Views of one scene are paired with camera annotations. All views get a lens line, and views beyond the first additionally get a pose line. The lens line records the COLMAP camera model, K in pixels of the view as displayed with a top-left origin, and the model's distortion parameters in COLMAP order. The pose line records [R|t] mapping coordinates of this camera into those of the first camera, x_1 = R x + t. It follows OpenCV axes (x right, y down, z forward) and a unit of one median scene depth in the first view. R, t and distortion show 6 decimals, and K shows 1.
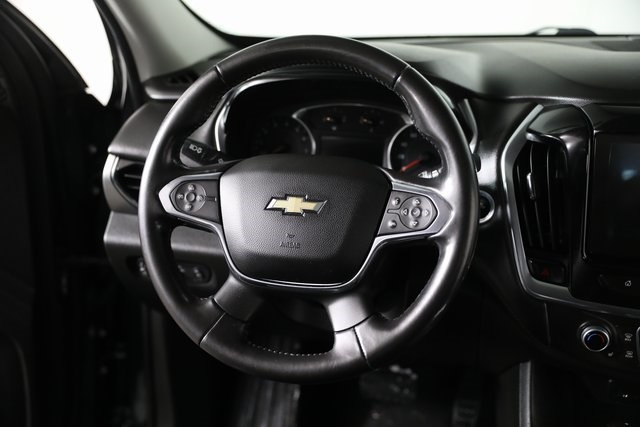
lens RADIAL K [[676.8, 0, 318.4], [0, 676.8, 212.9], [0, 0, 1]] dist [0.011977, 0.000000]
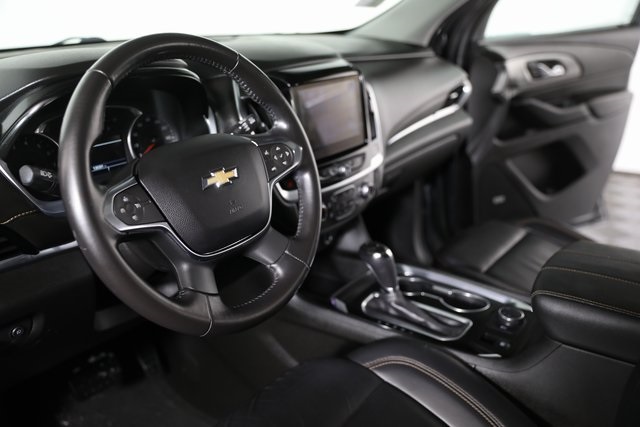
lens RADIAL K [[564.7, 0, 325.5], [0, 564.7, 216.0], [0, 0, 1]] dist [-0.013386, 0.006869]
pose [[0.364488, -0.326720, 0.872010, -0.707835], [0.315529, 0.924366, 0.214450, -0.086701], [-0.876122, 0.196981, 0.440010, 0.366238]]
